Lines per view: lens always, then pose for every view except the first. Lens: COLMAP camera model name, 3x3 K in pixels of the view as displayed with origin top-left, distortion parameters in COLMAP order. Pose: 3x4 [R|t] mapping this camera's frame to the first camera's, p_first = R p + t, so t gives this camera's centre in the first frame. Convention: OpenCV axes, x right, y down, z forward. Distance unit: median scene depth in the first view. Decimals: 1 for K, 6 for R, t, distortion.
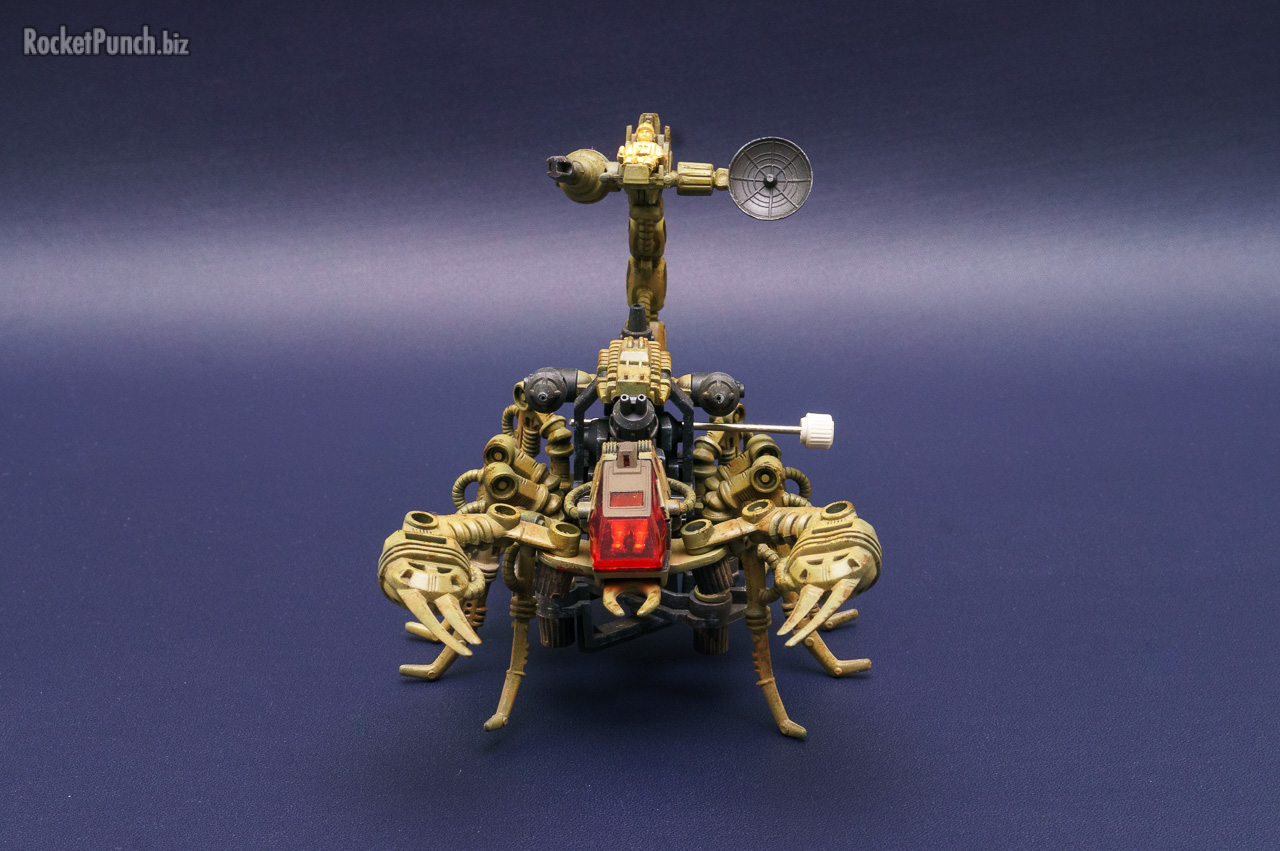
lens RADIAL K [[3556.1, 0, 640.0], [0, 3556.1, 425.5], [0, 0, 1]] dist [-0.038246, 0.796917]
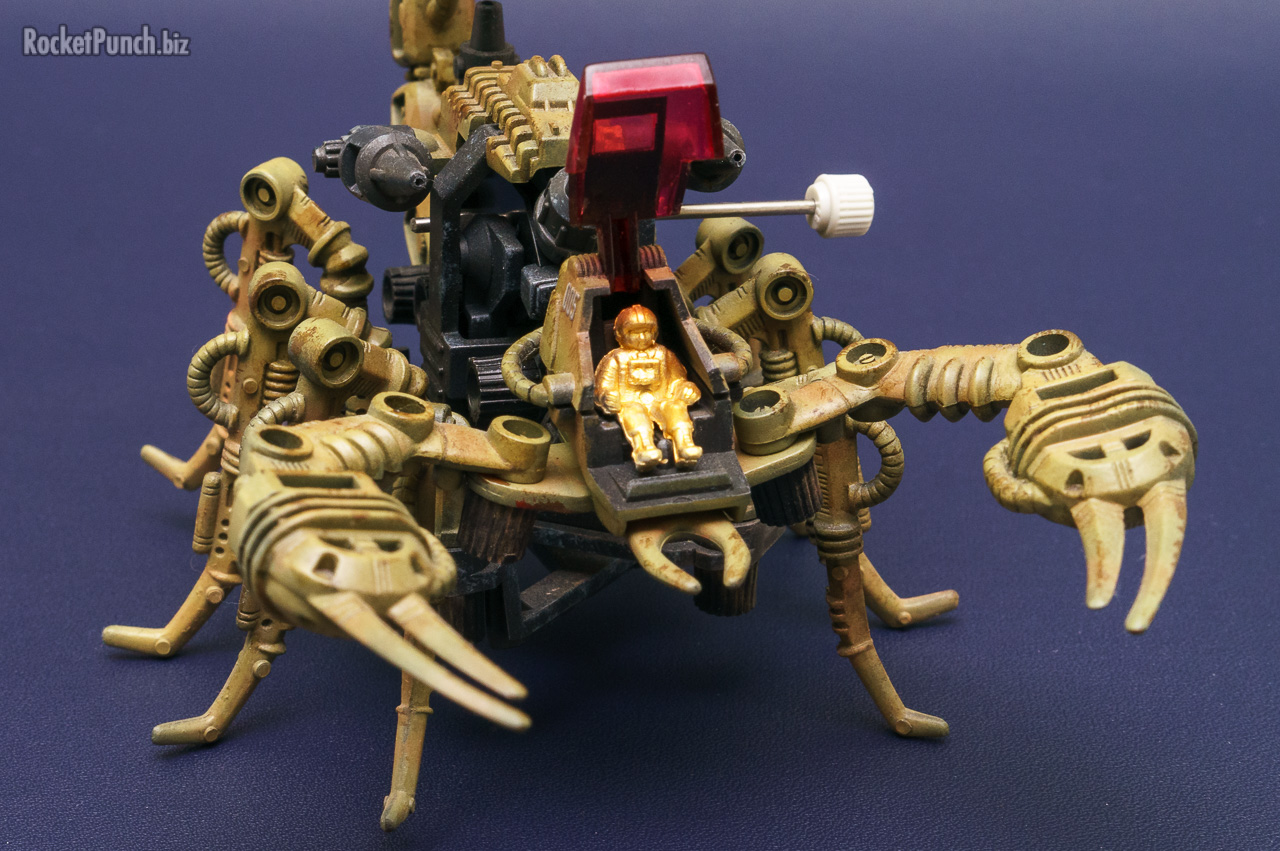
lens RADIAL K [[3556.1, 0, 640.0], [0, 3556.1, 425.5], [0, 0, 1]] dist [-0.038246, 0.796917]
pose [[0.953771, -0.095753, 0.284872, -0.153026], [0.077339, 0.994163, 0.075229, -0.009178], [-0.290413, -0.049719, 0.955609, 0.503577]]
